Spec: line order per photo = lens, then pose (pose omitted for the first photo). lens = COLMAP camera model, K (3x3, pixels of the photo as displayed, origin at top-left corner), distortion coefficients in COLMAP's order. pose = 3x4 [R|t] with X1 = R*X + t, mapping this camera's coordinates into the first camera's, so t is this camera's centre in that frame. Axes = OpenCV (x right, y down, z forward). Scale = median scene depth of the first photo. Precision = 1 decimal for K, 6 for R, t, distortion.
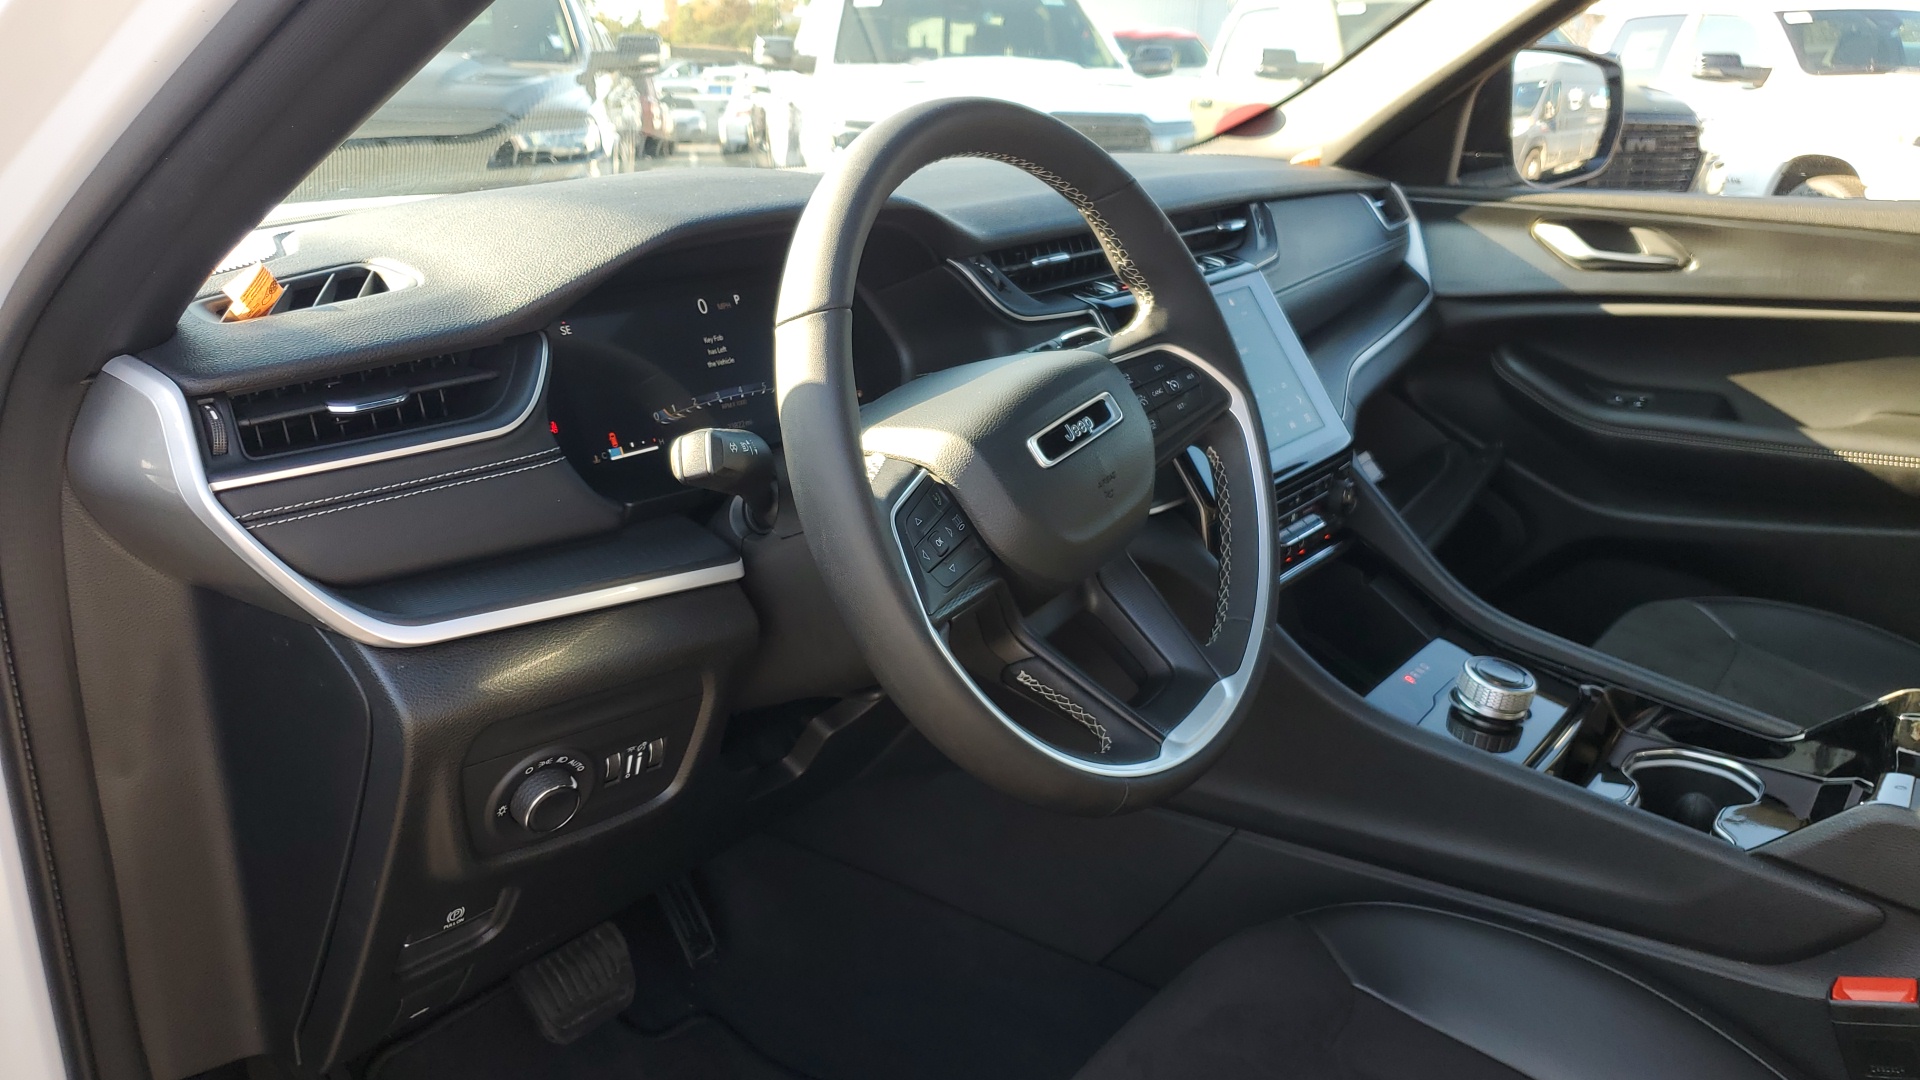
lens RADIAL K [[1477.5, 0, 960.0], [0, 1477.5, 540.0], [0, 0, 1]] dist [0.012942, -0.003290]
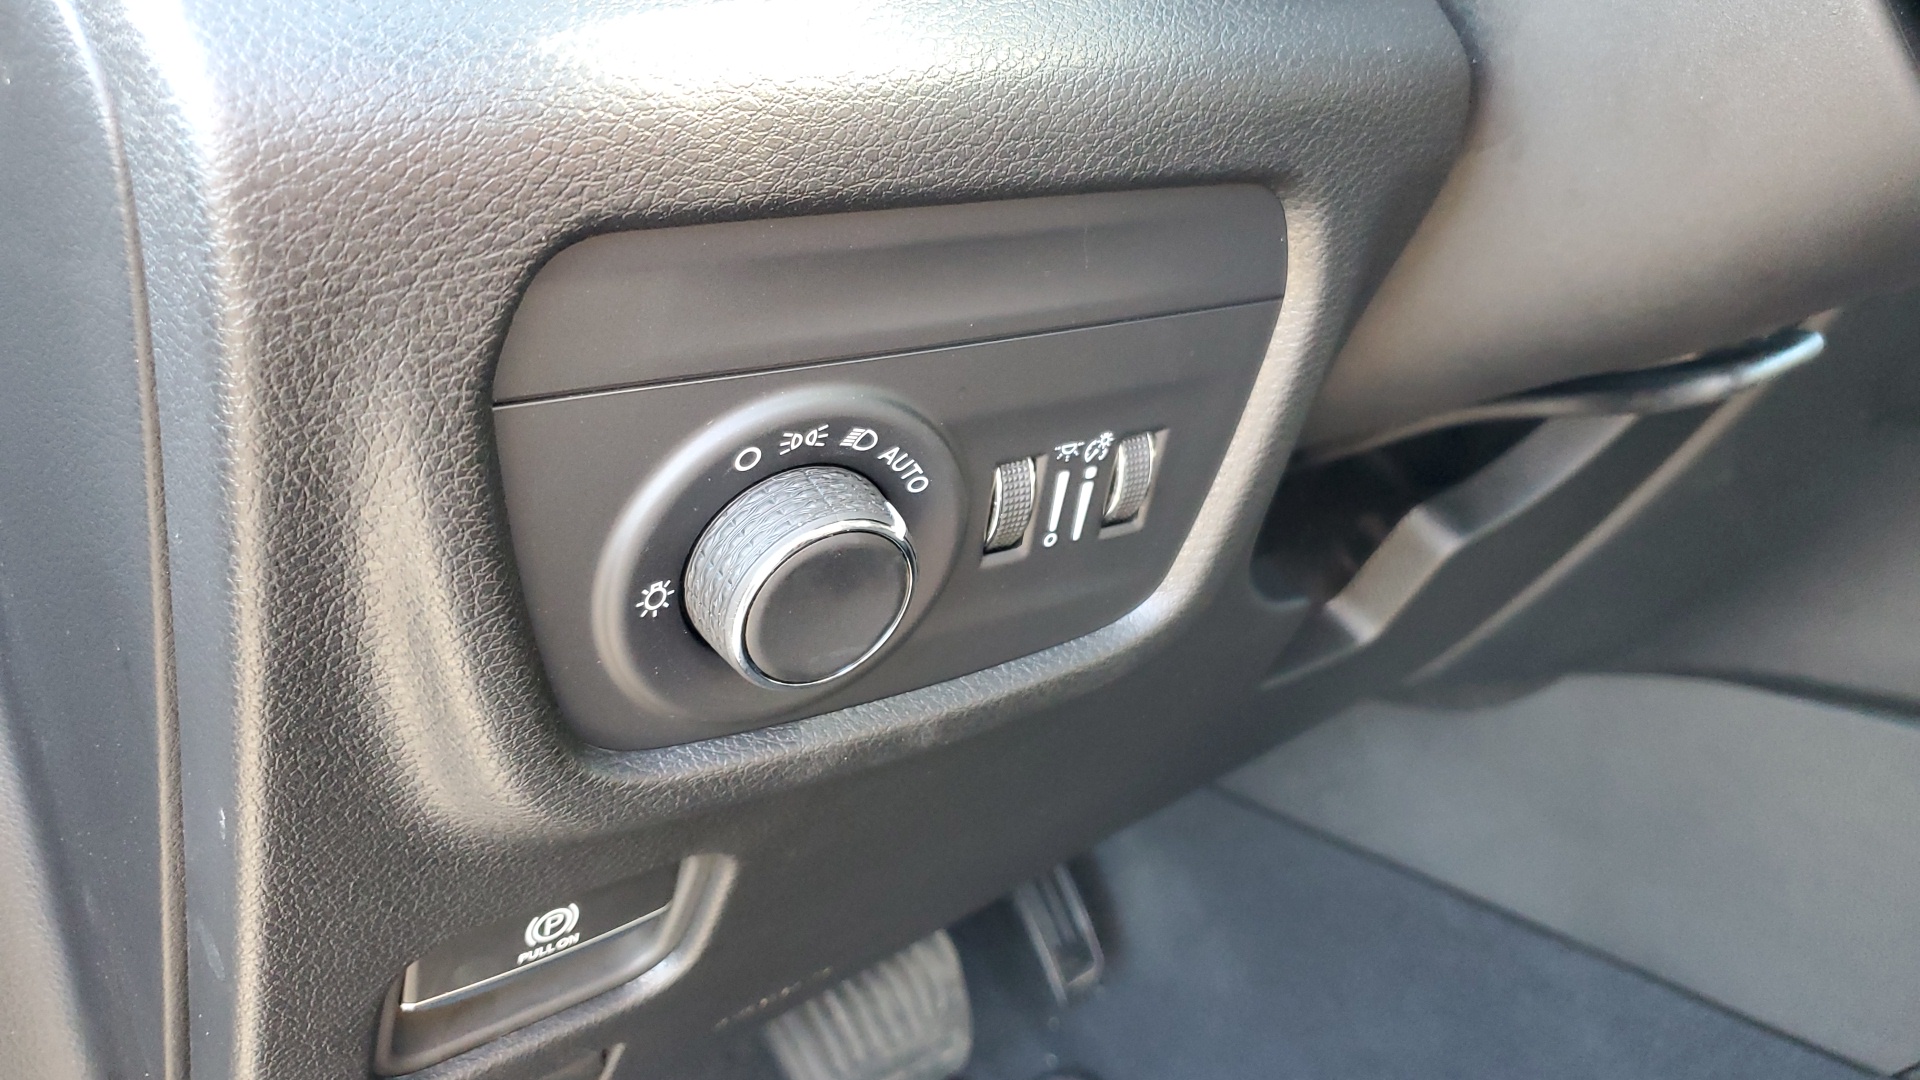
lens RADIAL K [[1464.9, 0, 962.3], [0, 1464.9, 542.7], [0, 0, 1]] dist [0.222463, -0.000840]
pose [[0.980902, 0.034518, -0.191416, -0.170909], [-0.029492, 0.999143, 0.029046, 0.142071], [0.192255, -0.022846, 0.981079, 0.637254]]
